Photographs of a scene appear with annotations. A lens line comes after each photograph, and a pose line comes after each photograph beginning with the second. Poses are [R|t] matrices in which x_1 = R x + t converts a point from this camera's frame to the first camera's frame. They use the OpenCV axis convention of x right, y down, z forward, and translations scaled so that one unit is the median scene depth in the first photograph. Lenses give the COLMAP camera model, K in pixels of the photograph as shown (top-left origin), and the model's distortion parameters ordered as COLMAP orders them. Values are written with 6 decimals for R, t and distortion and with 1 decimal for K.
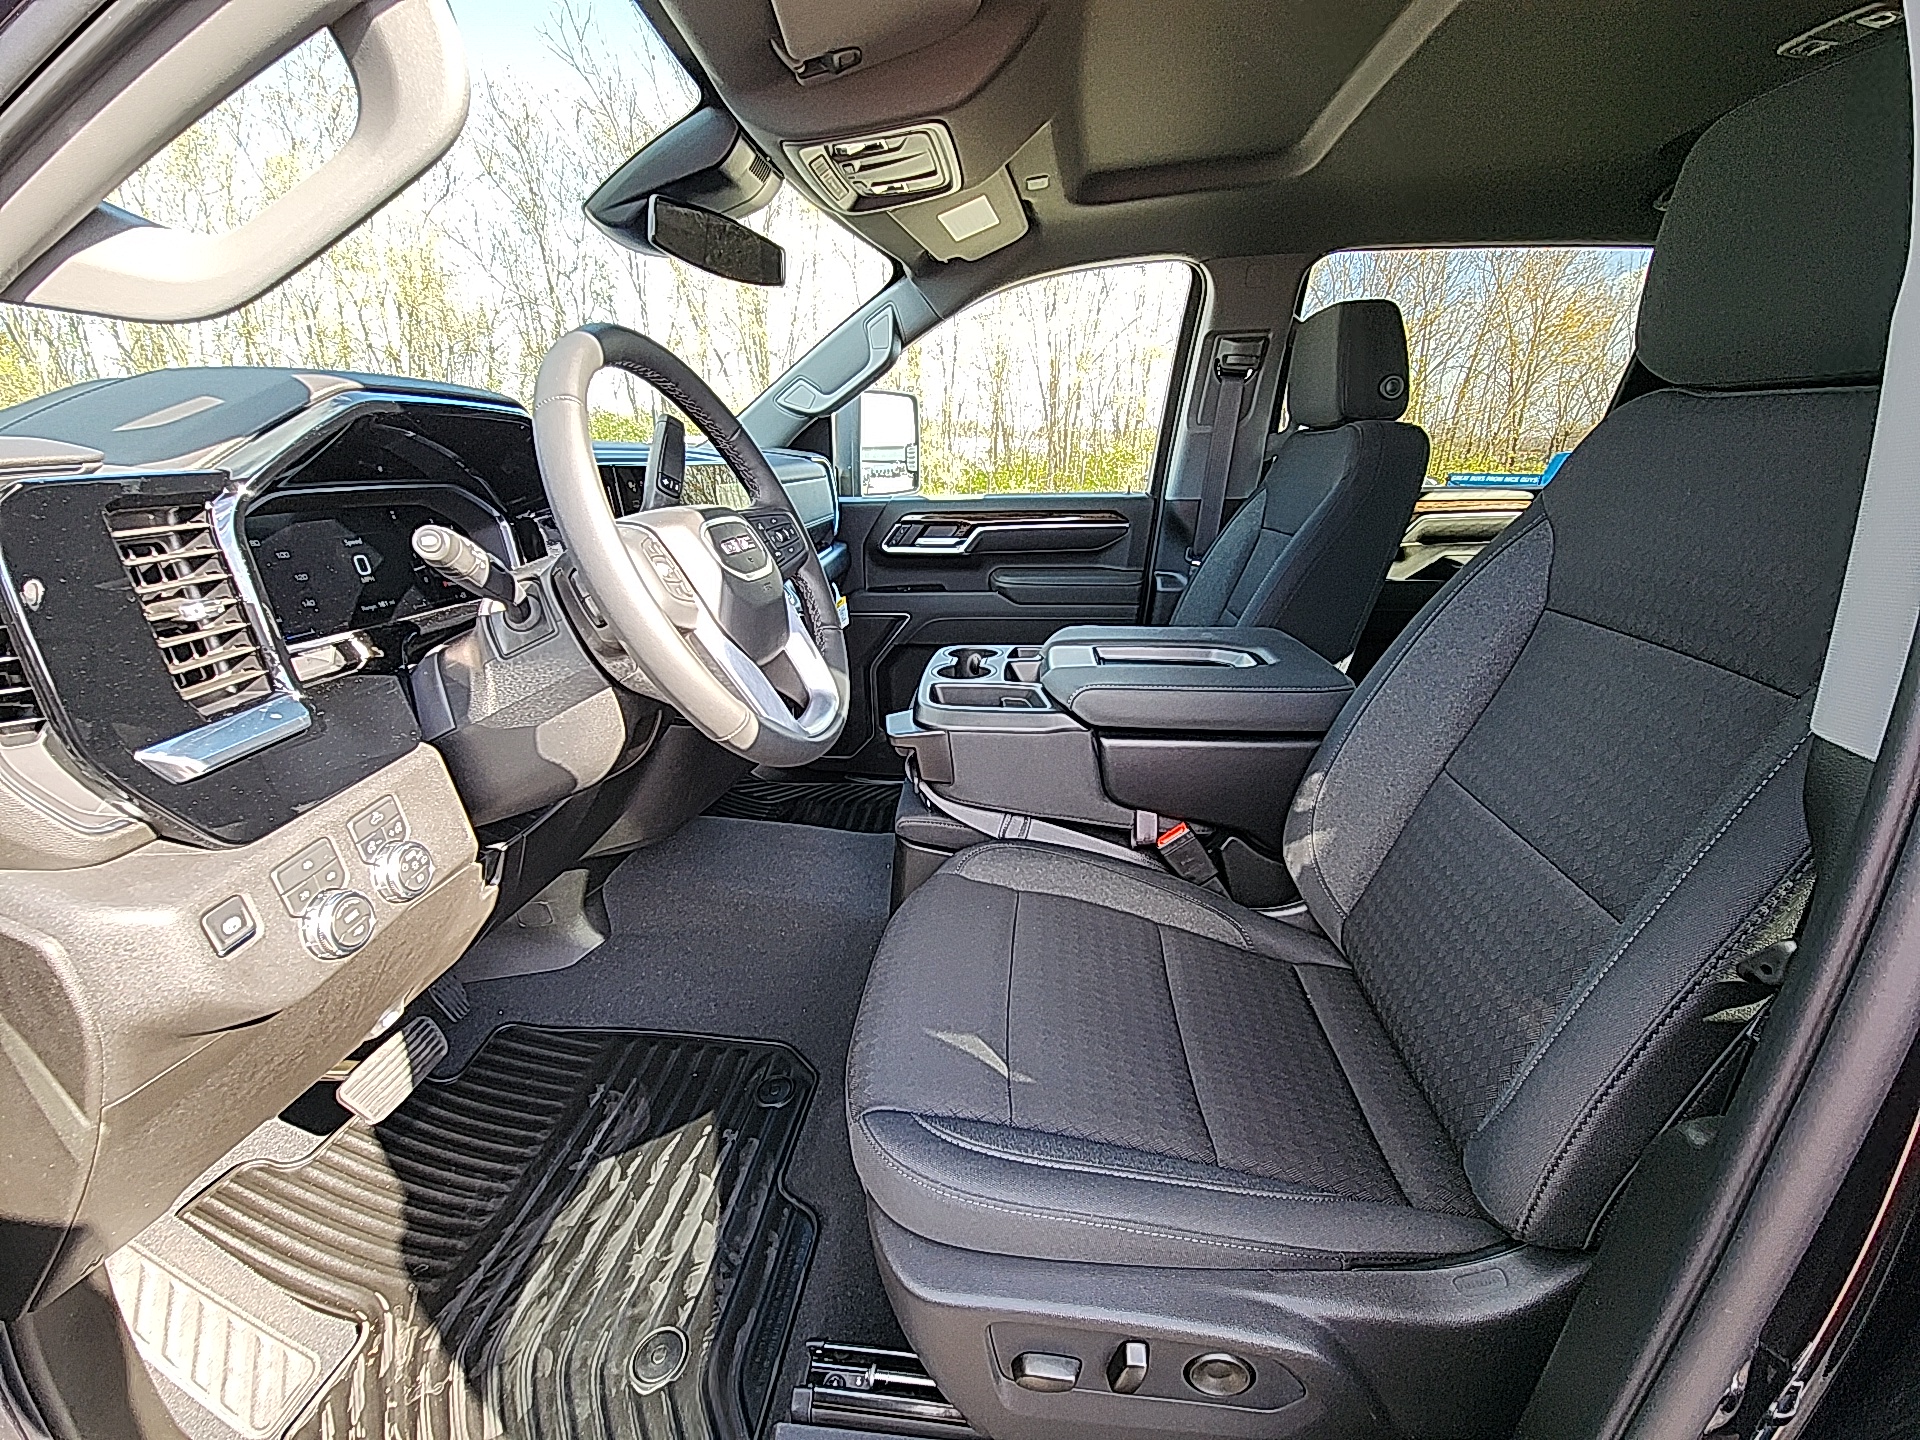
lens RADIAL K [[778.0, 0, 954.5], [0, 778.0, 707.9], [0, 0, 1]] dist [0.009187, -0.007063]
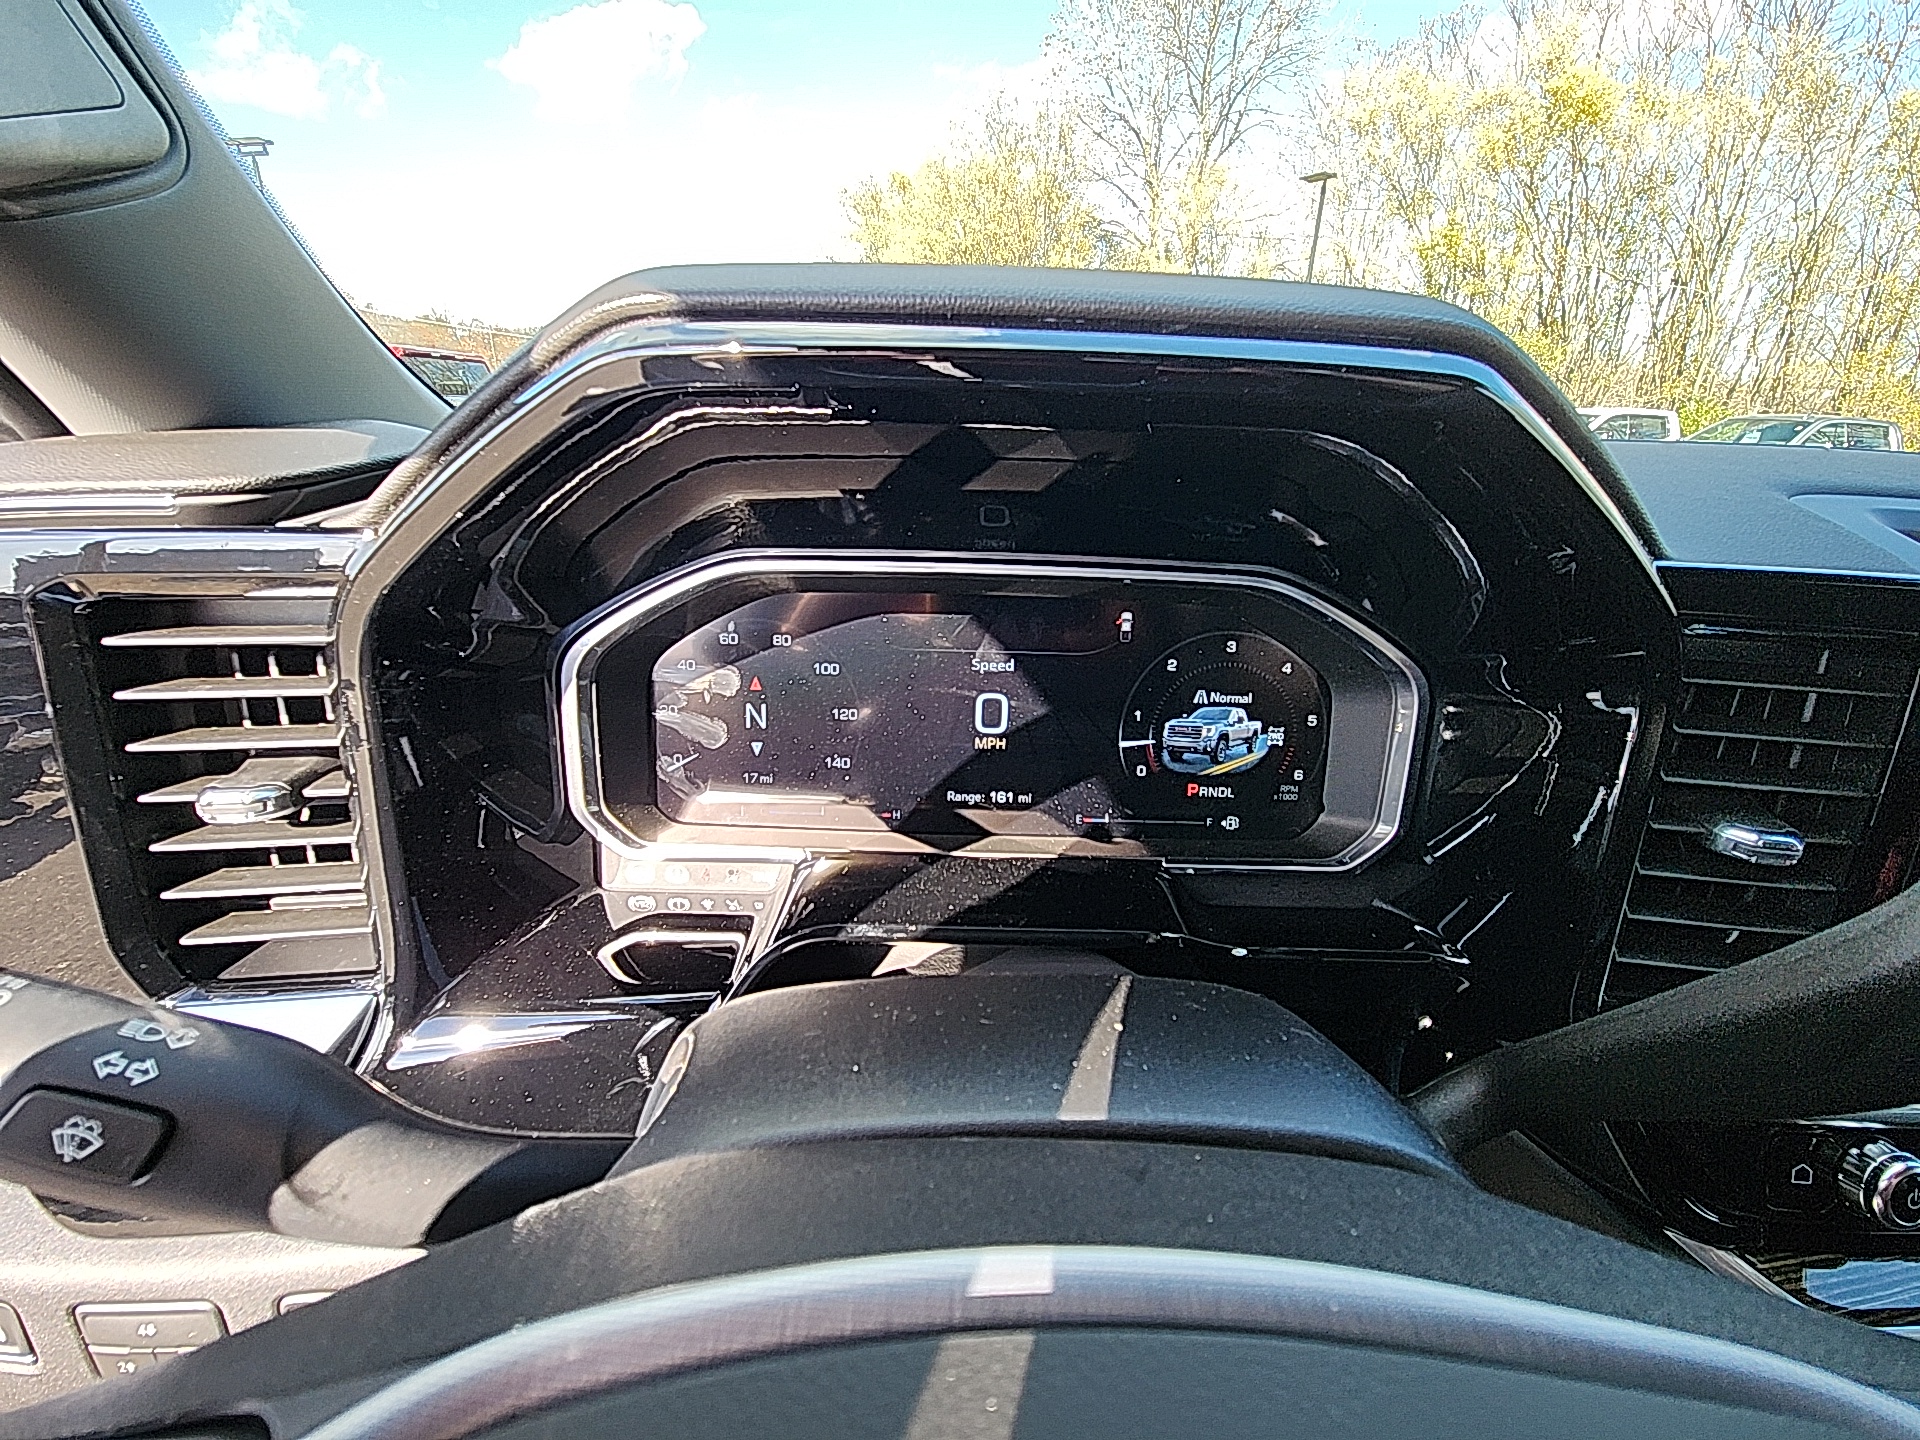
lens RADIAL K [[778.0, 0, 955.2], [0, 778.0, 706.7], [0, 0, 1]] dist [0.009187, -0.007063]
pose [[0.104251, 0.360766, -0.926812, -0.230961], [-0.334013, 0.890464, 0.309046, -0.228165], [0.936785, 0.277349, 0.213333, 0.617420]]
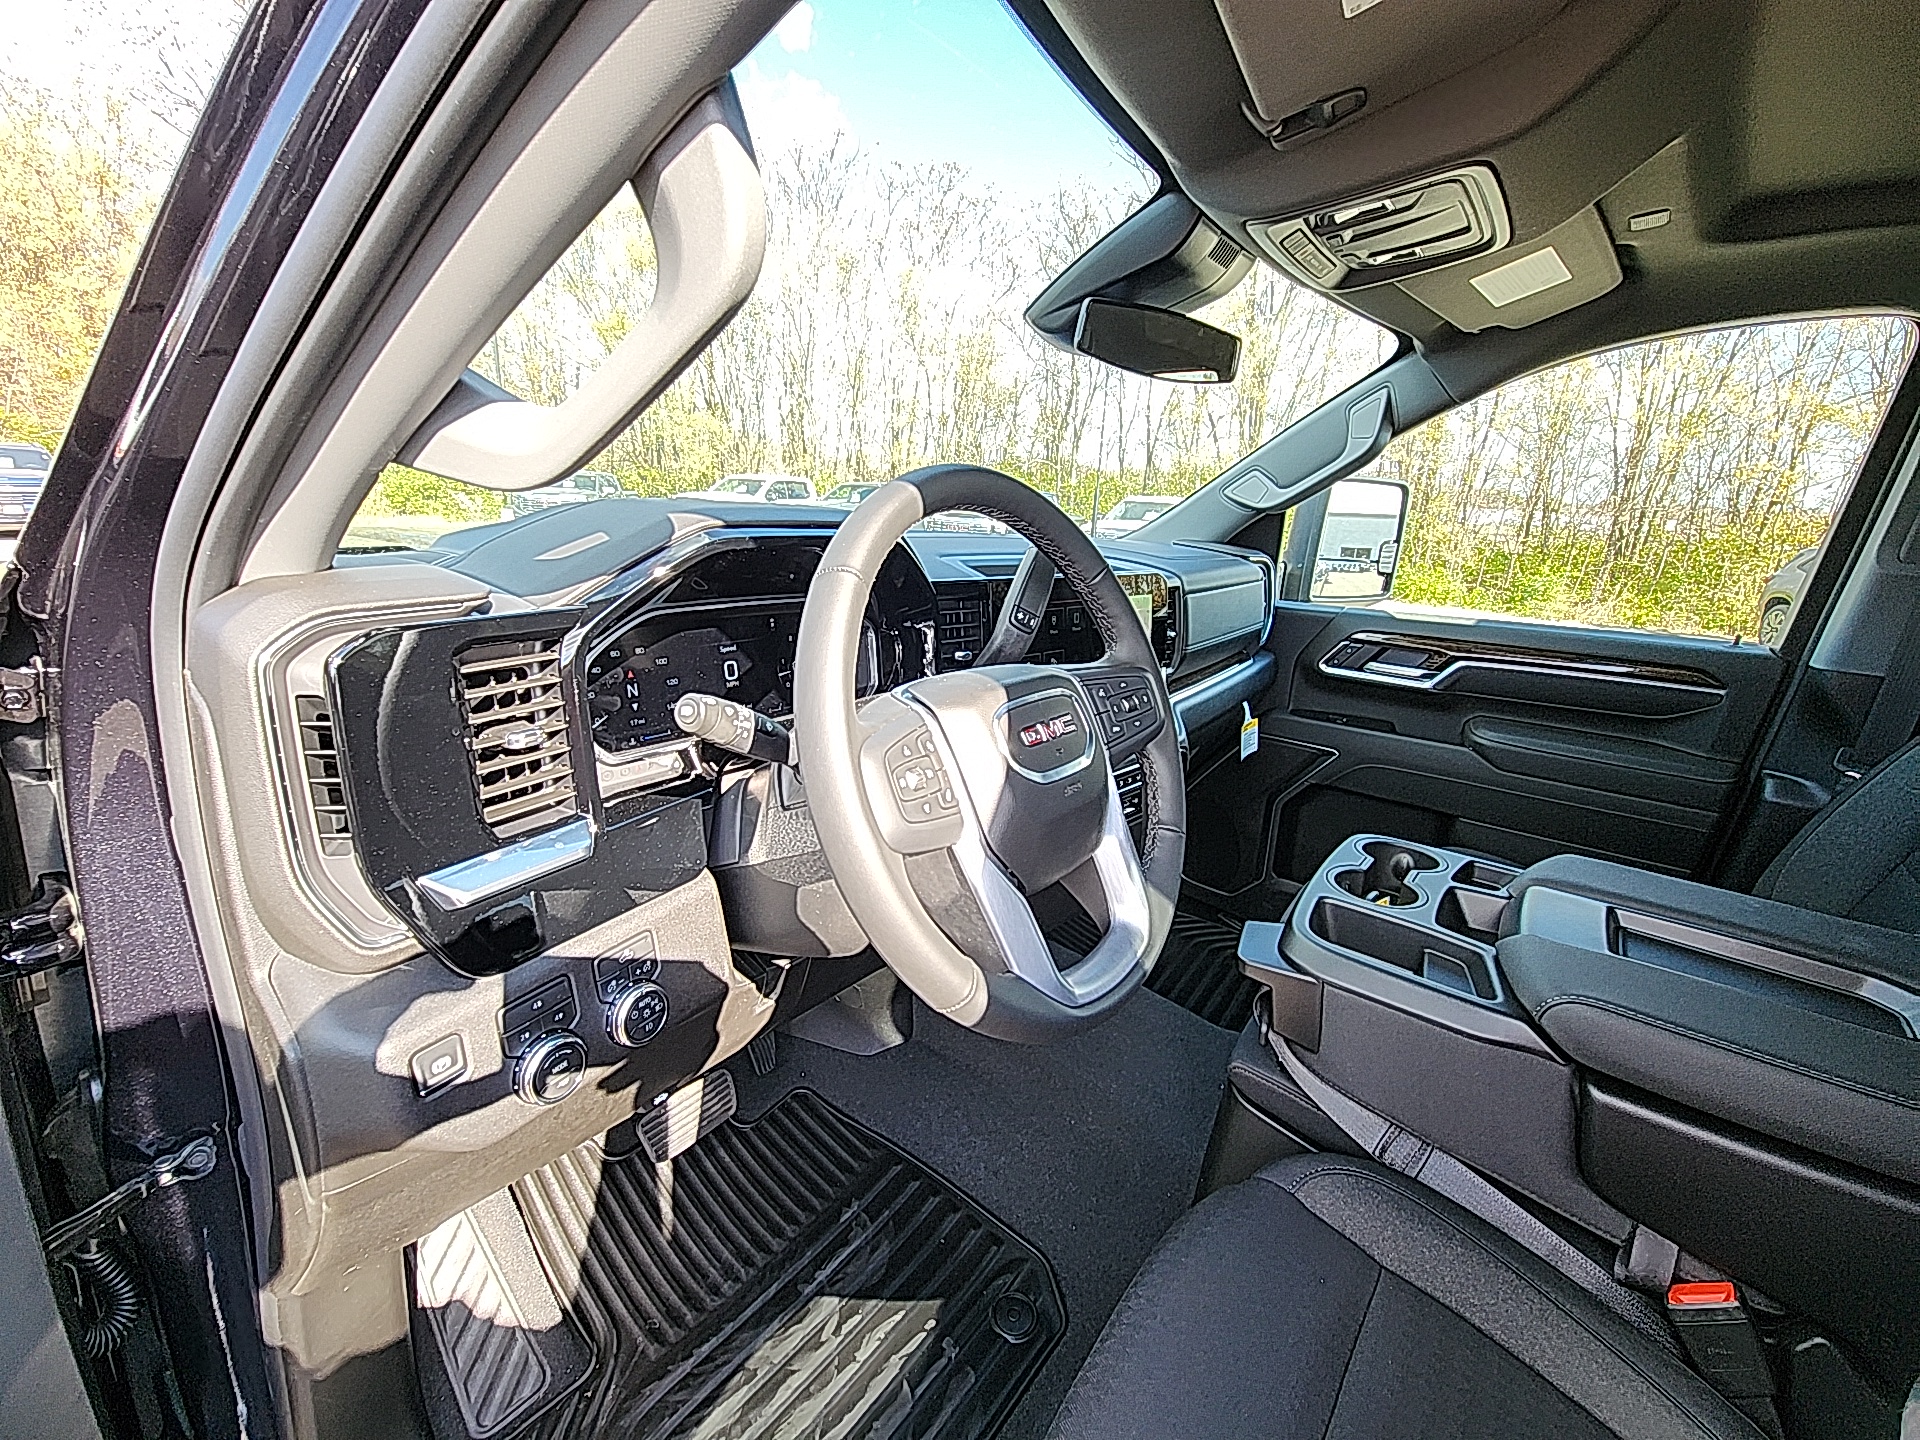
lens RADIAL K [[778.0, 0, 954.5], [0, 778.0, 703.9], [0, 0, 1]] dist [0.009187, -0.007063]
pose [[0.837958, 0.181623, -0.514626, 0.030044], [-0.217151, 0.976096, -0.009096, -0.137116], [0.500672, 0.119374, 0.857367, 0.179163]]
